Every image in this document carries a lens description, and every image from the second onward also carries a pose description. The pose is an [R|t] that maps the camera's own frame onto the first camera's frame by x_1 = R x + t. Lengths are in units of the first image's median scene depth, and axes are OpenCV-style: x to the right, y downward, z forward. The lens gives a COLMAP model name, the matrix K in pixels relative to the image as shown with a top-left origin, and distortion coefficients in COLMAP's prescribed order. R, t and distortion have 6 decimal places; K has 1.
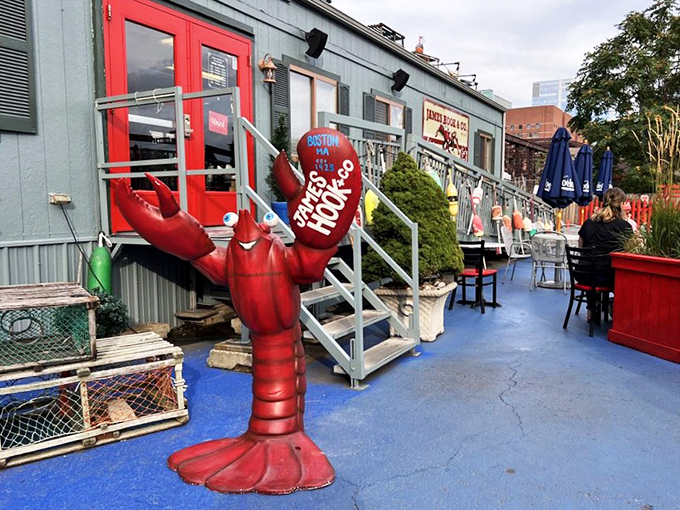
lens RADIAL K [[535.6, 0, 351.9], [0, 535.6, 246.5], [0, 0, 1]] dist [0.042754, -0.002899]
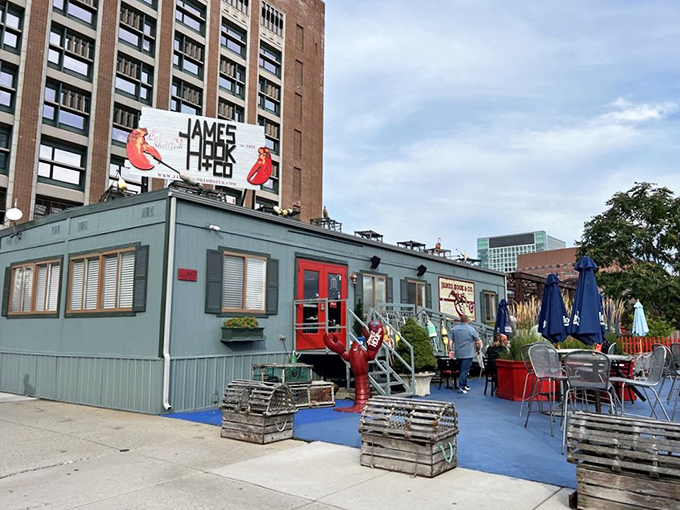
lens RADIAL K [[535.6, 0, 351.9], [0, 535.6, 246.5], [0, 0, 1]] dist [0.042754, -0.002899]
pose [[0.992631, -0.021631, -0.119230, 0.132458], [-0.008355, 0.969381, -0.245420, 0.114975], [0.120887, 0.244608, 0.962057, -1.478754]]
